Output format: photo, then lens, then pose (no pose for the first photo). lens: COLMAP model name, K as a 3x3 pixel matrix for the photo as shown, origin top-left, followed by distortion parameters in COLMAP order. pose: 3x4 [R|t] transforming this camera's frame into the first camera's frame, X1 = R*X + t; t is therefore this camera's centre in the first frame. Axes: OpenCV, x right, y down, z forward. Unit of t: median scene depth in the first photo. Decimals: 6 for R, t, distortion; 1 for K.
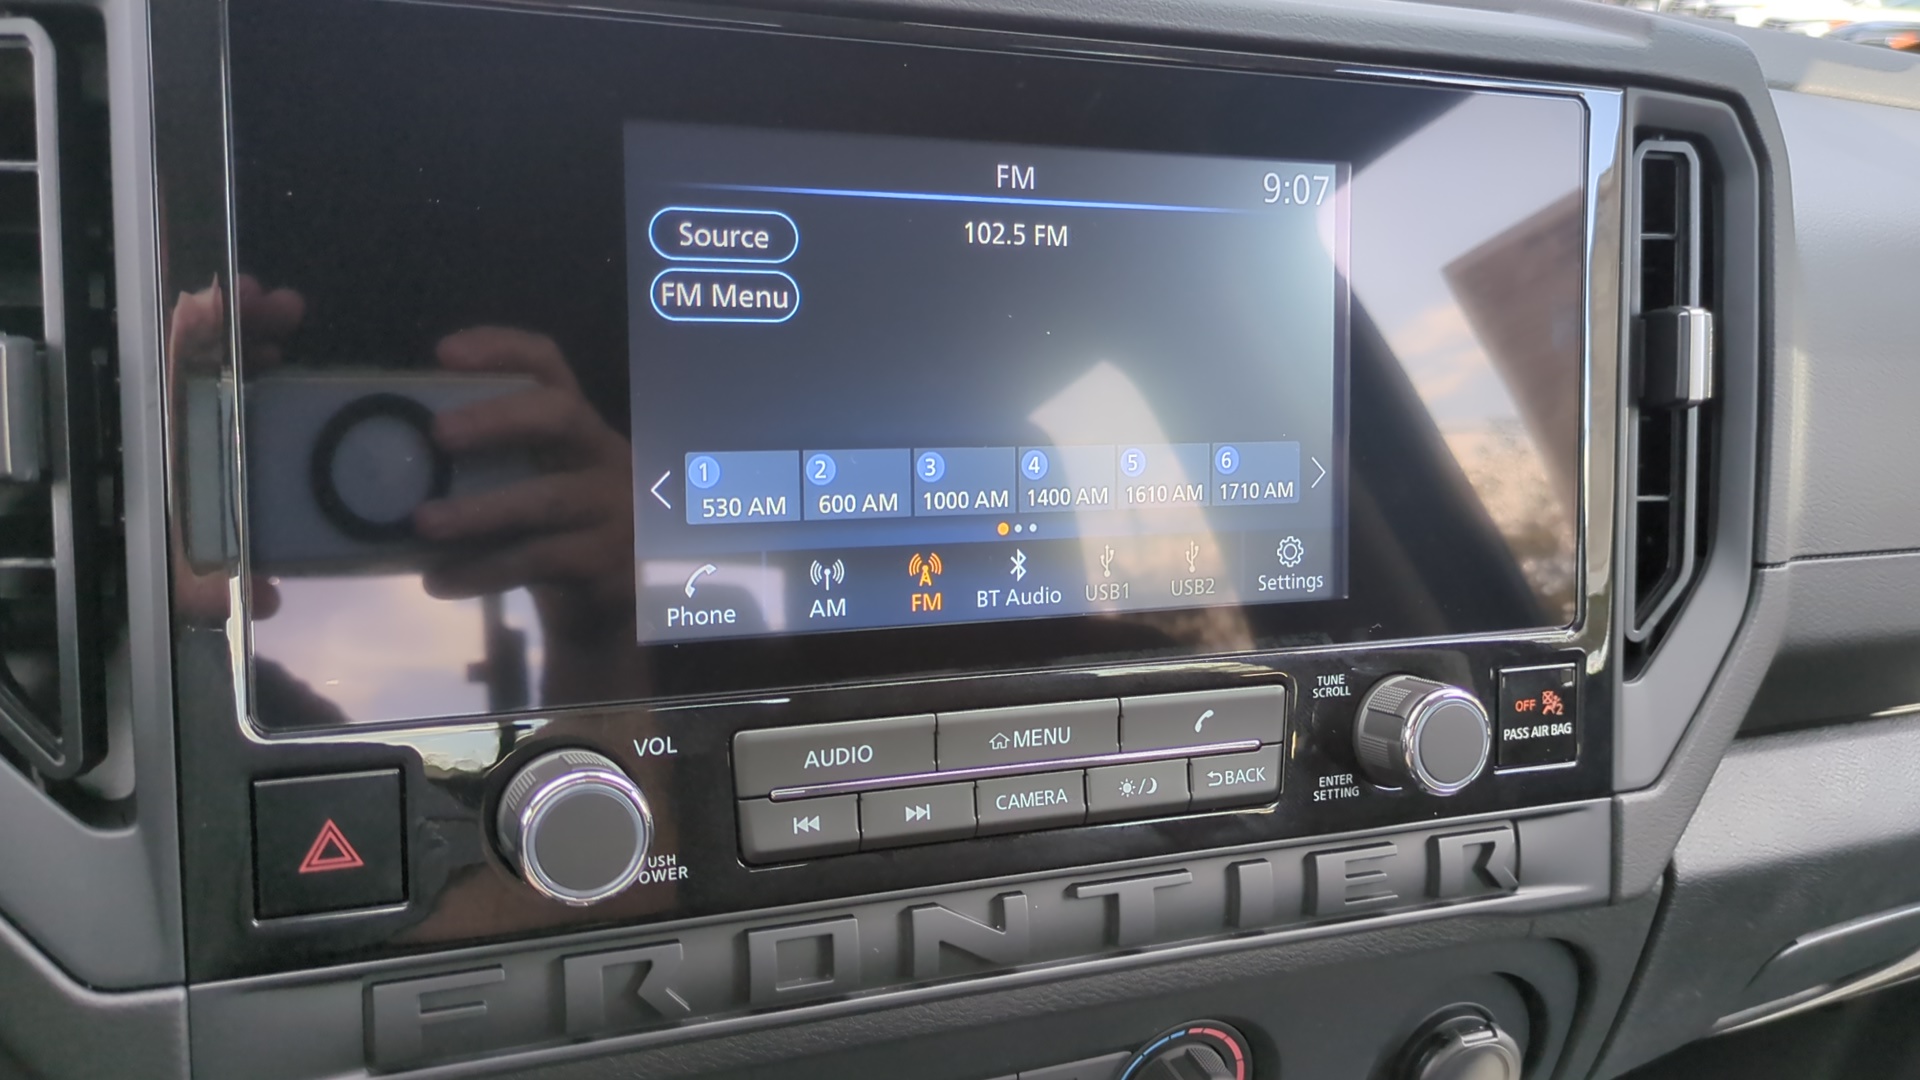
lens RADIAL K [[1647.4, 0, 957.5], [0, 1647.4, 527.6], [0, 0, 1]] dist [0.093562, -0.204904]
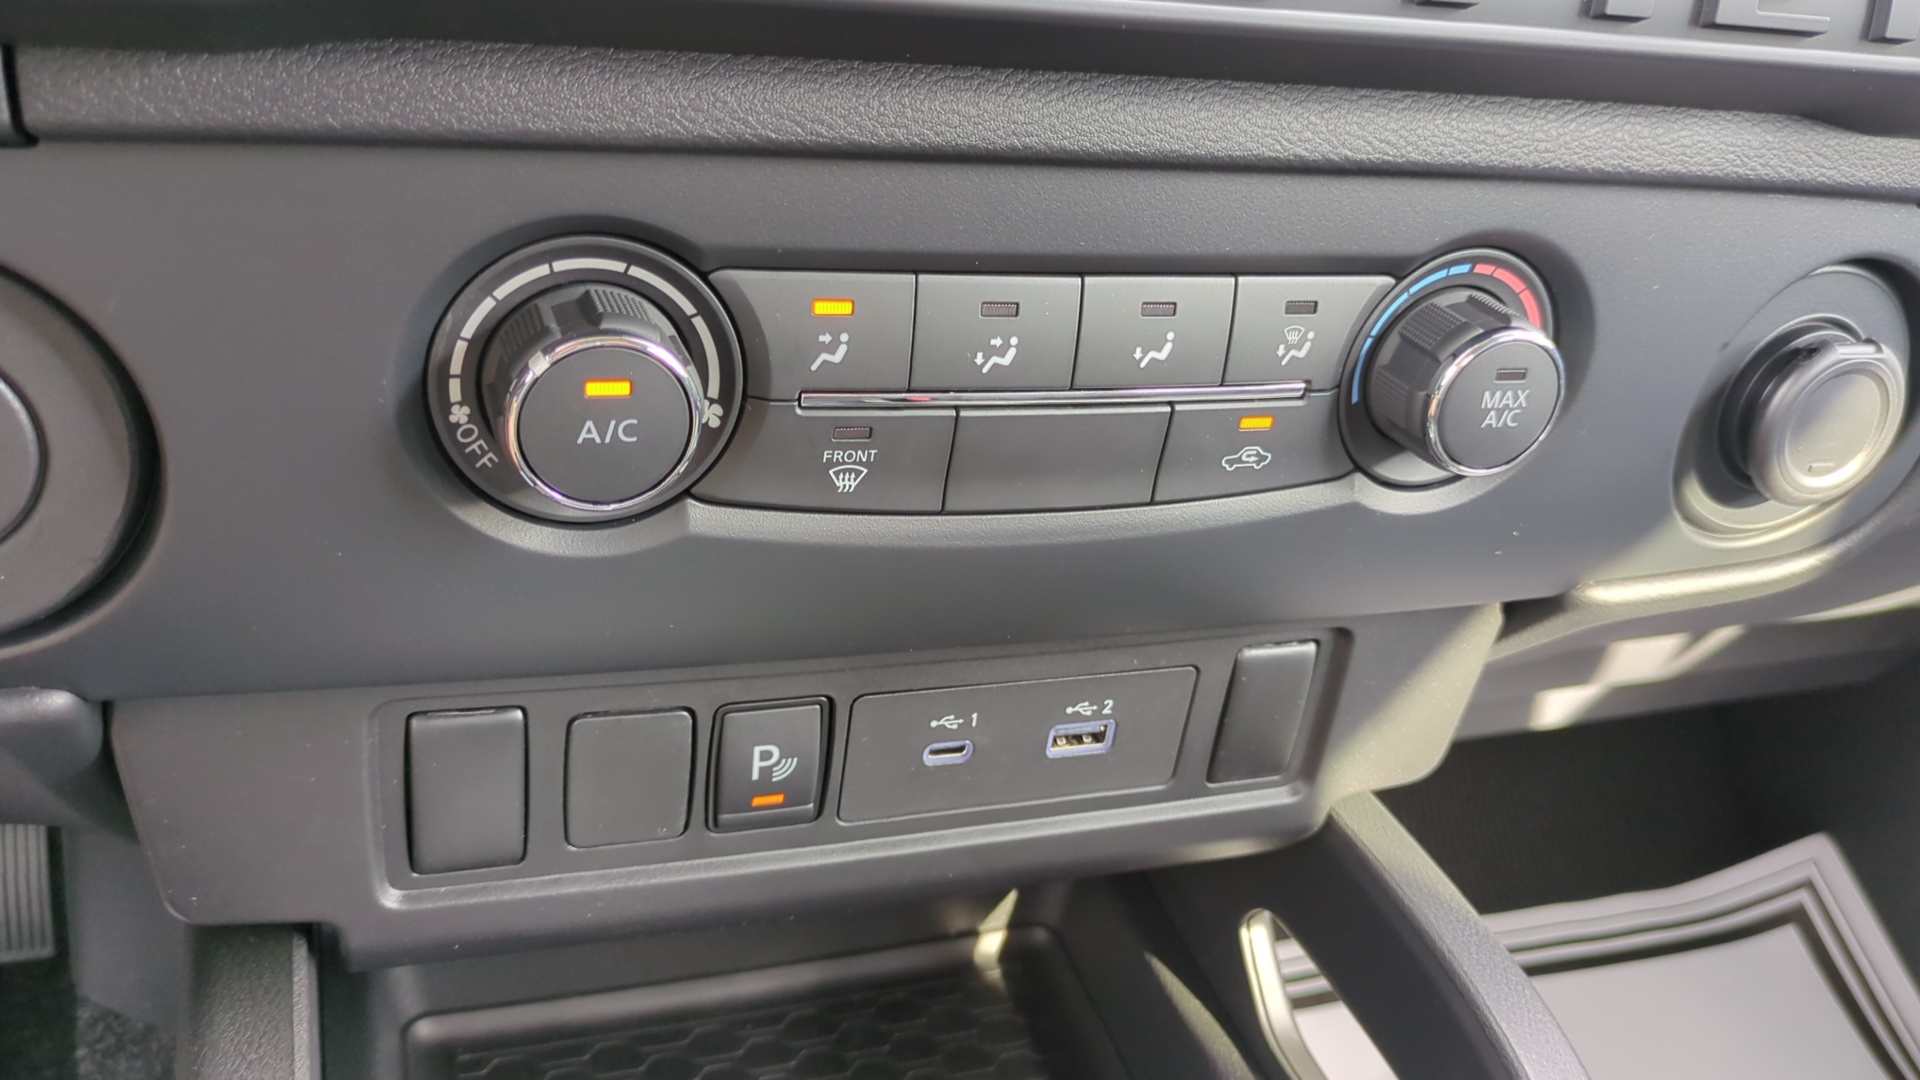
lens RADIAL K [[1647.4, 0, 957.5], [0, 1647.4, 527.6], [0, 0, 1]] dist [0.093562, -0.204904]
pose [[0.998481, 0.039444, -0.038459, -0.054017], [-0.034580, 0.992193, 0.119825, 0.397958], [0.042885, -0.118313, 0.992050, 0.343052]]
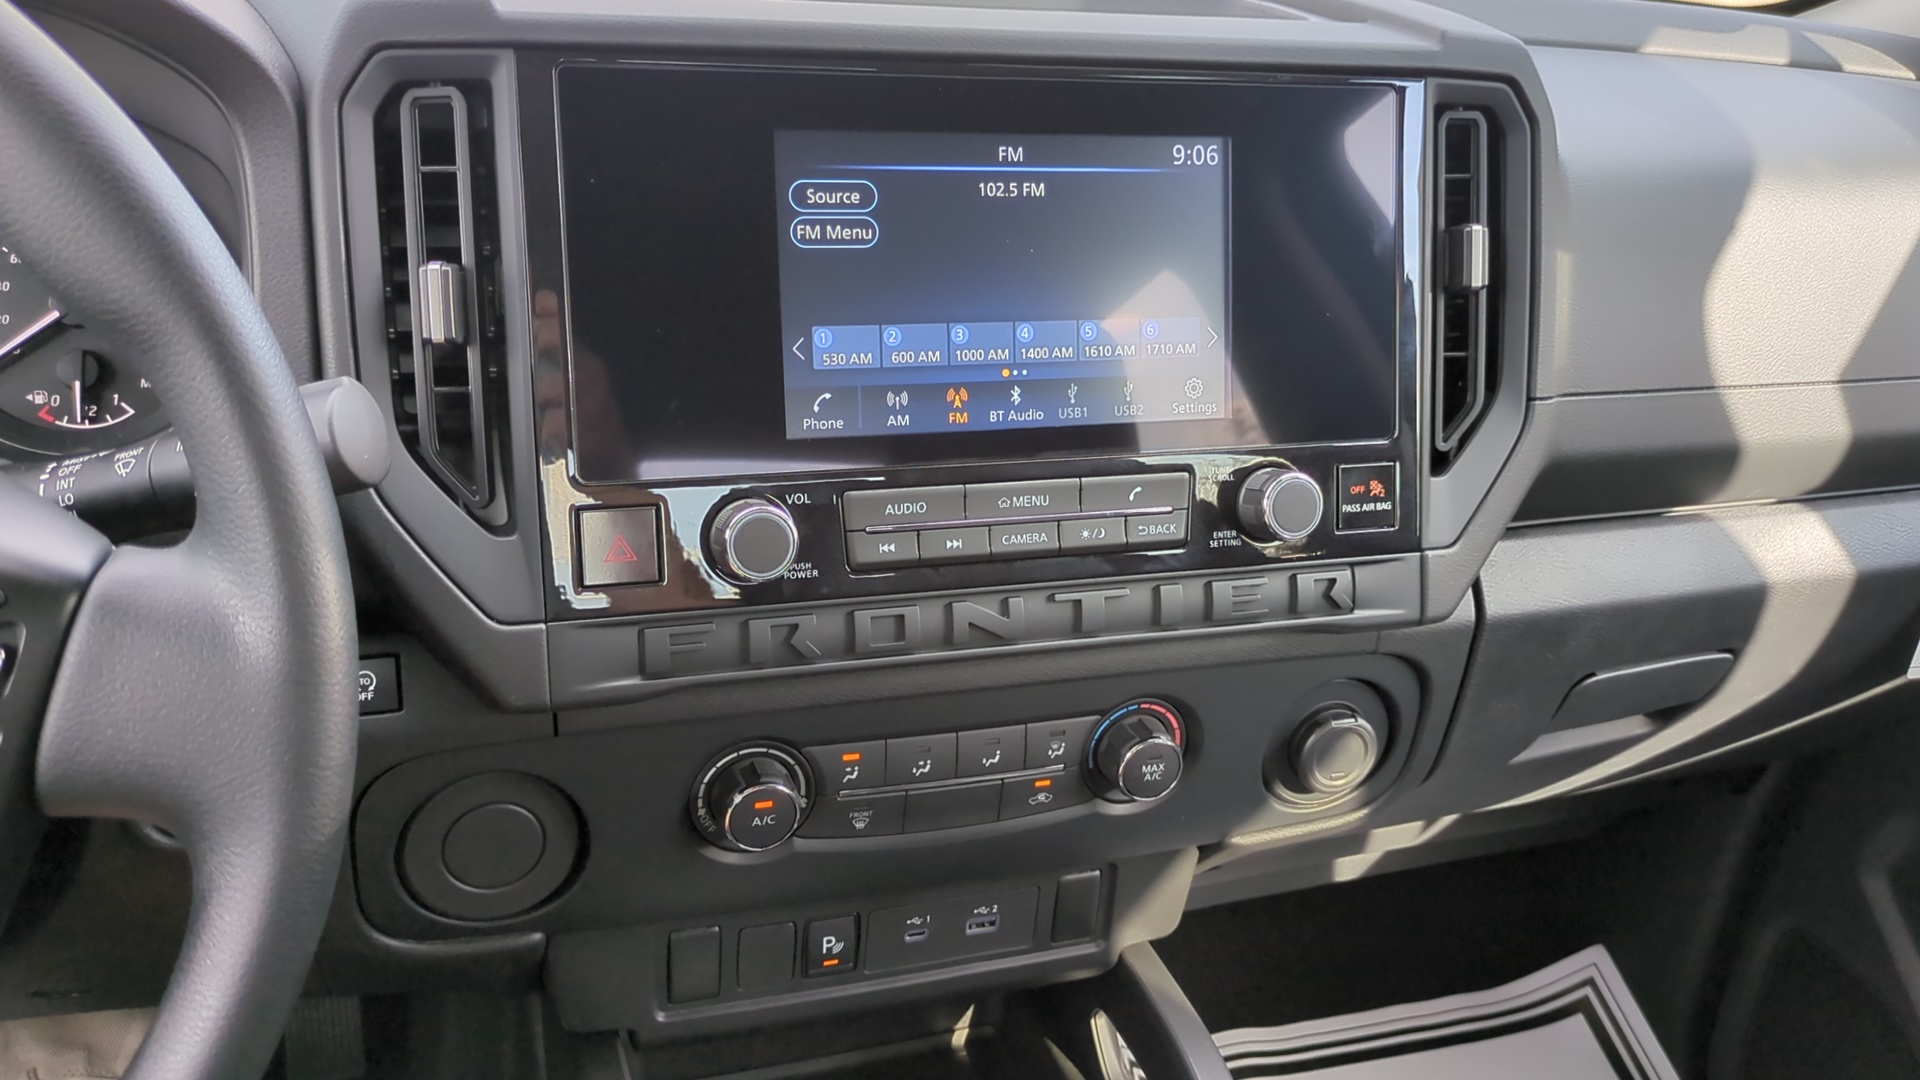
lens RADIAL K [[1647.4, 0, 957.5], [0, 1647.4, 527.6], [0, 0, 1]] dist [0.093562, -0.204904]
pose [[0.997855, -0.008034, -0.064962, 0.084206], [0.011221, 0.998743, 0.048850, 0.072797], [0.064487, -0.049474, 0.996691, -0.628573]]
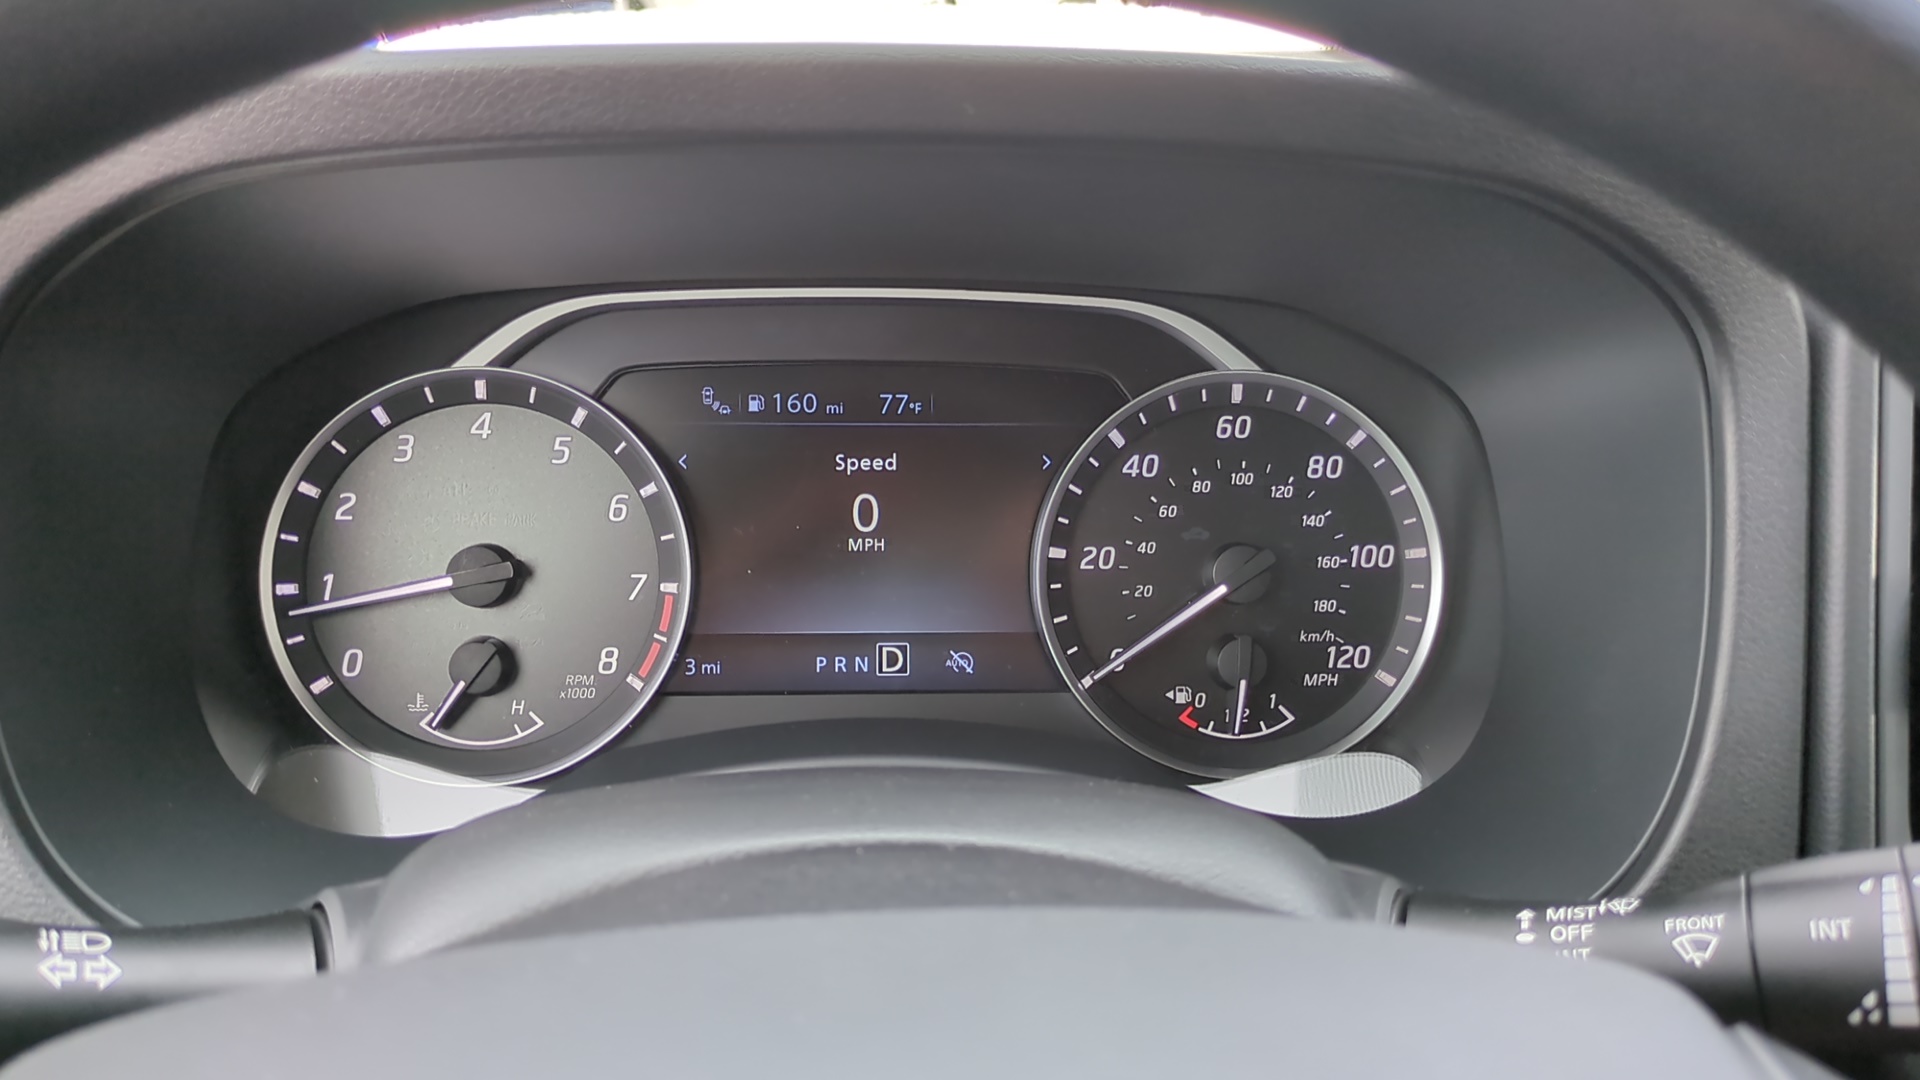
lens RADIAL K [[1647.4, 0, 957.5], [0, 1647.4, 527.6], [0, 0, 1]] dist [0.093562, -0.204904]
pose [[0.941626, 0.025870, -0.335665, -0.688395], [-0.034775, 0.999184, -0.020544, -0.081149], [0.334860, 0.031018, 0.941757, -0.247517]]
